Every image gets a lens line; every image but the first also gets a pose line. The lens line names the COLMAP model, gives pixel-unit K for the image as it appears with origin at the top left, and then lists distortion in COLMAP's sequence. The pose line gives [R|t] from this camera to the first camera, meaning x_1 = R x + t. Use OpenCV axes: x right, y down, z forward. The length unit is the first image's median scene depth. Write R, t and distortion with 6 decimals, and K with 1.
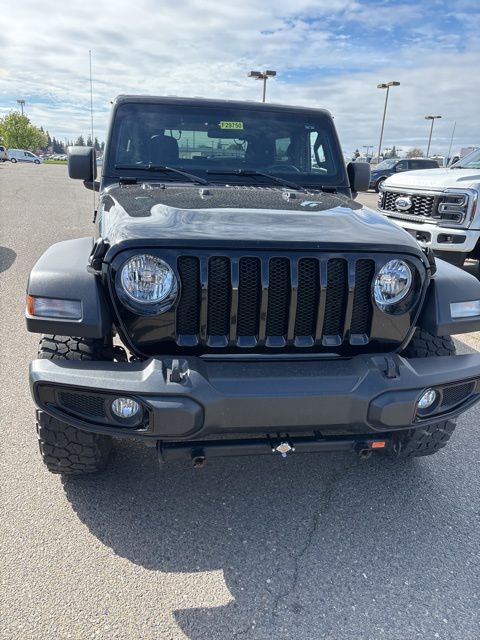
lens RADIAL K [[496.3, 0, 238.6], [0, 496.3, 321.4], [0, 0, 1]] dist [-0.005486, -0.001167]
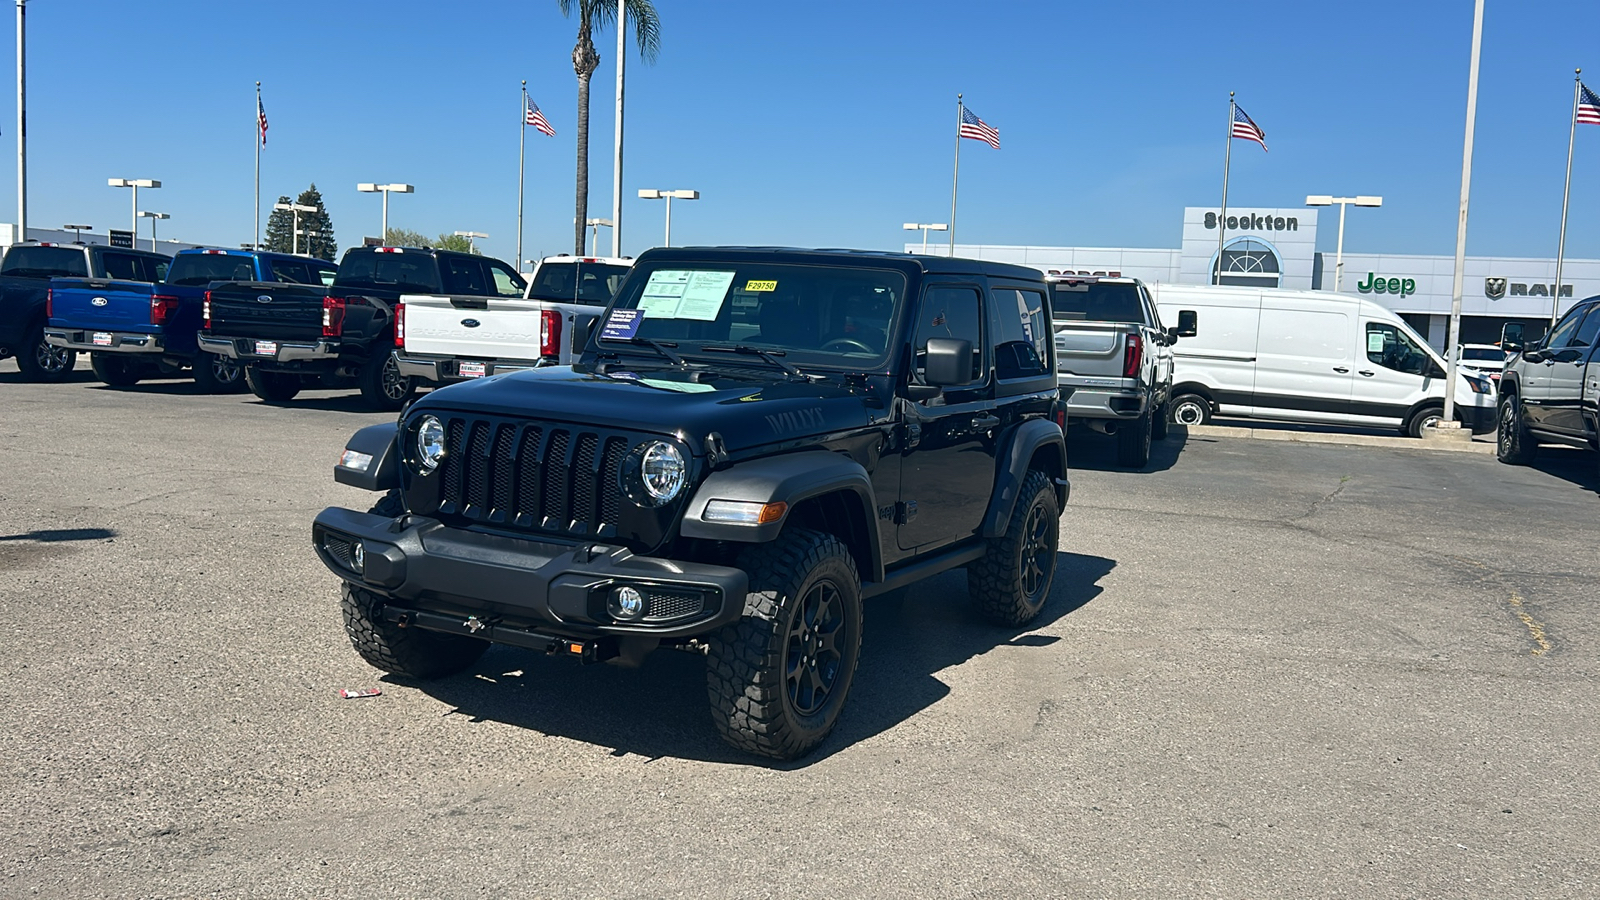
lens RADIAL K [[1352.1, 0, 799.3], [0, 1352.1, 438.7], [0, 0, 1]] dist [0.055122, -0.064923]
pose [[0.825391, 0.056906, -0.561686, 1.724594], [-0.193313, 0.963252, -0.186481, 0.242546], [0.530433, 0.262501, 0.806061, -0.695554]]
